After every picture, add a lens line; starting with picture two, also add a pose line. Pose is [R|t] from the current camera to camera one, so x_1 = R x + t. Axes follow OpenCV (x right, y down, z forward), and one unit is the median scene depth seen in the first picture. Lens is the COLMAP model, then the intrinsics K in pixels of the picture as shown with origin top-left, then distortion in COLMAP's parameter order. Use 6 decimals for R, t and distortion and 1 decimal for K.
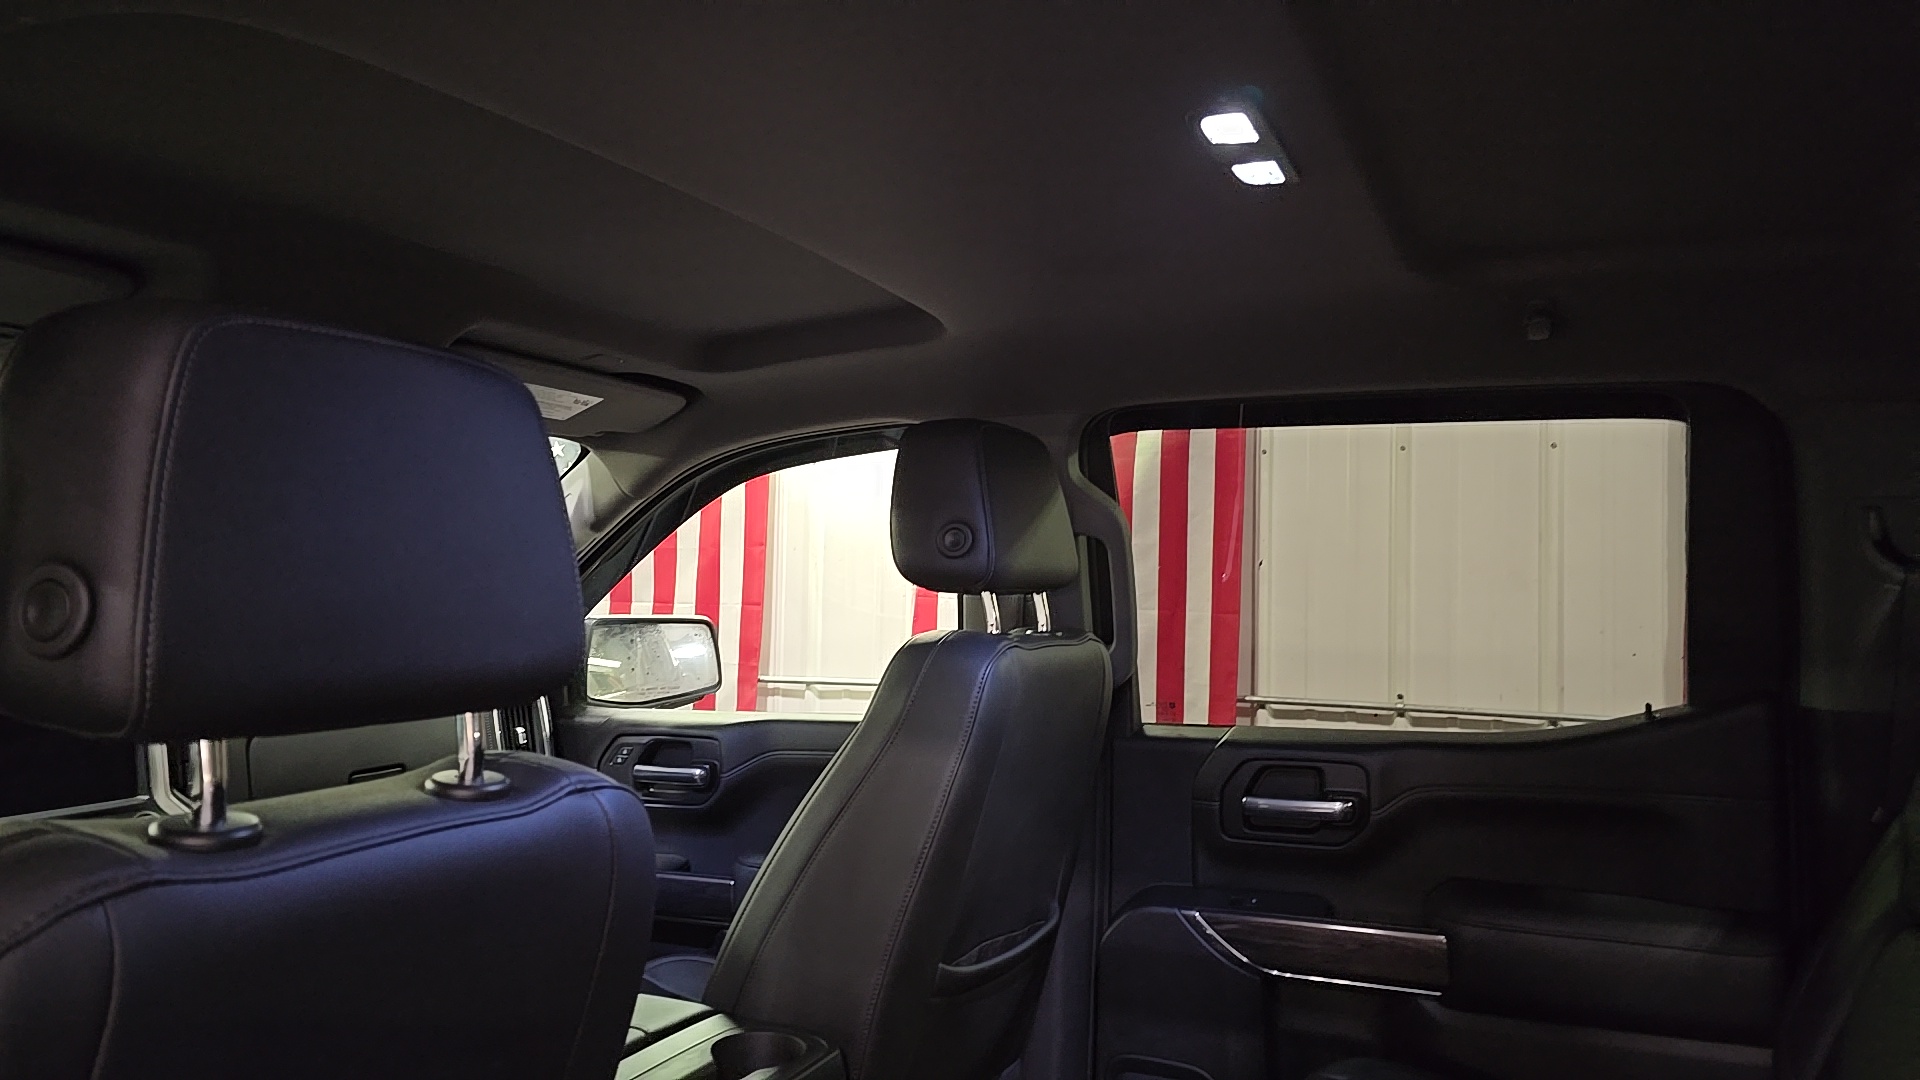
lens RADIAL K [[1281.8, 0, 967.7], [0, 1281.8, 545.7], [0, 0, 1]] dist [0.059404, -0.054475]
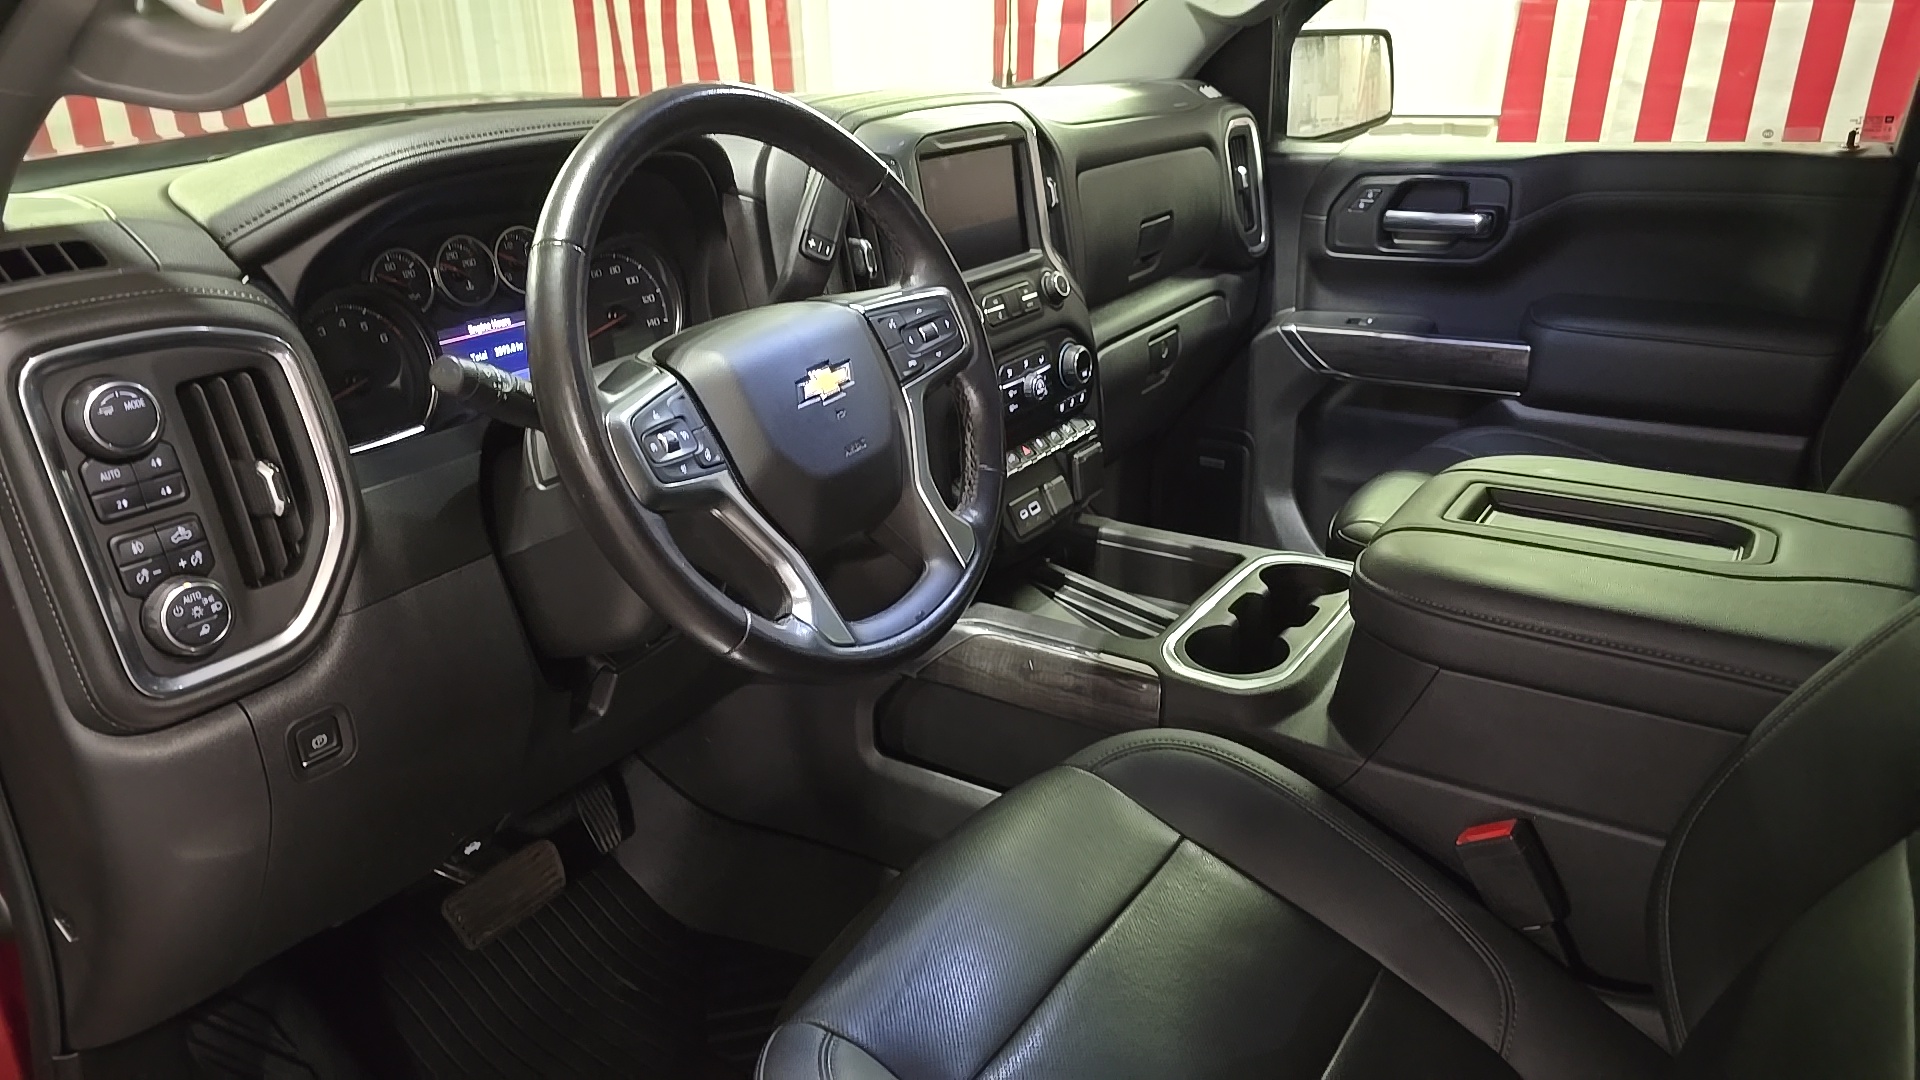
lens RADIAL K [[1281.8, 0, 967.7], [0, 1281.8, 545.7], [0, 0, 1]] dist [0.059404, -0.054475]
pose [[0.986776, 0.034762, -0.158319, -0.383606], [0.033330, 0.912344, 0.408065, 0.015415], [0.158626, -0.407946, 0.899121, 0.104963]]
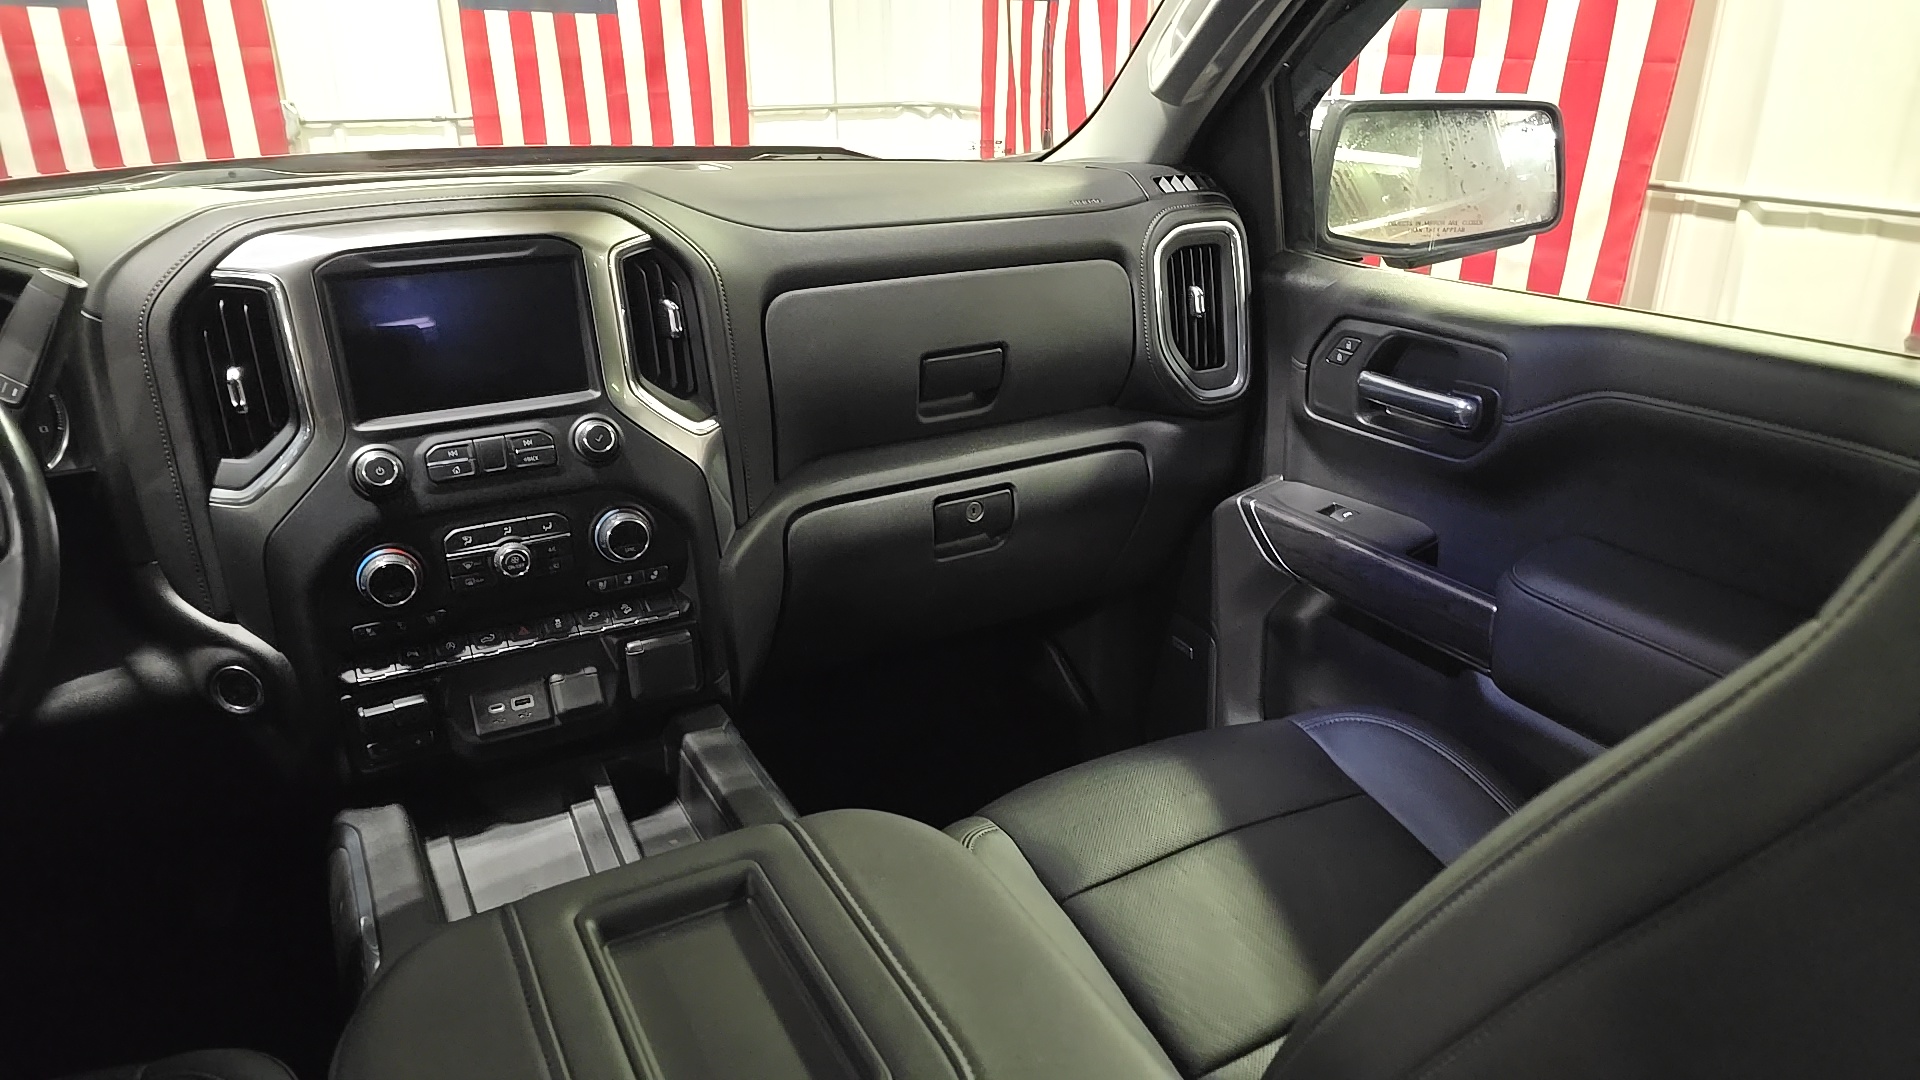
lens RADIAL K [[1281.8, 0, 967.7], [0, 1281.8, 545.7], [0, 0, 1]] dist [0.059404, -0.054475]
pose [[0.791153, 0.218066, -0.571422, -0.042610], [0.035010, 0.916602, 0.398265, -0.000427], [0.610615, -0.335094, 0.717538, 0.427320]]
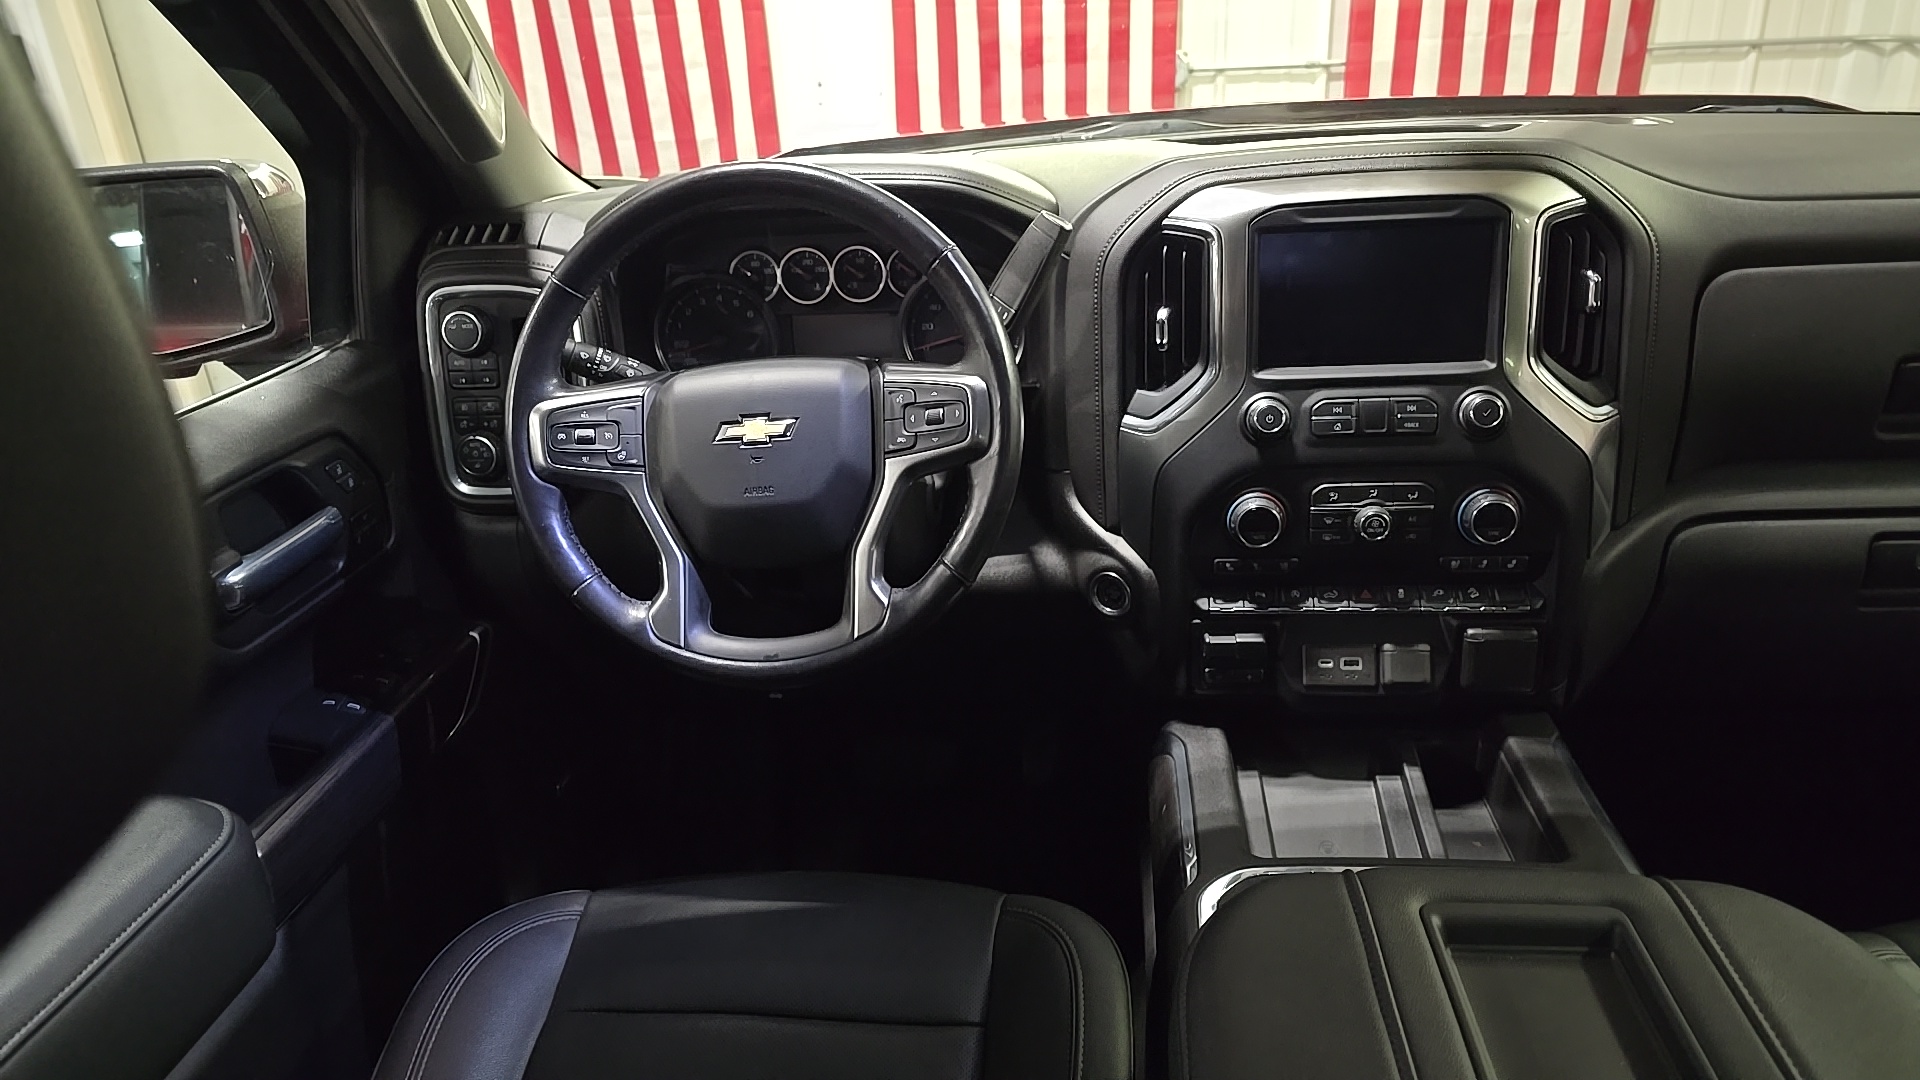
lens RADIAL K [[1281.8, 0, 967.7], [0, 1281.8, 545.7], [0, 0, 1]] dist [0.059404, -0.054475]
pose [[0.323710, 0.356424, -0.876455, -0.076520], [0.084802, 0.911675, 0.402067, -0.007567], [0.942348, -0.204478, 0.264893, 0.396895]]
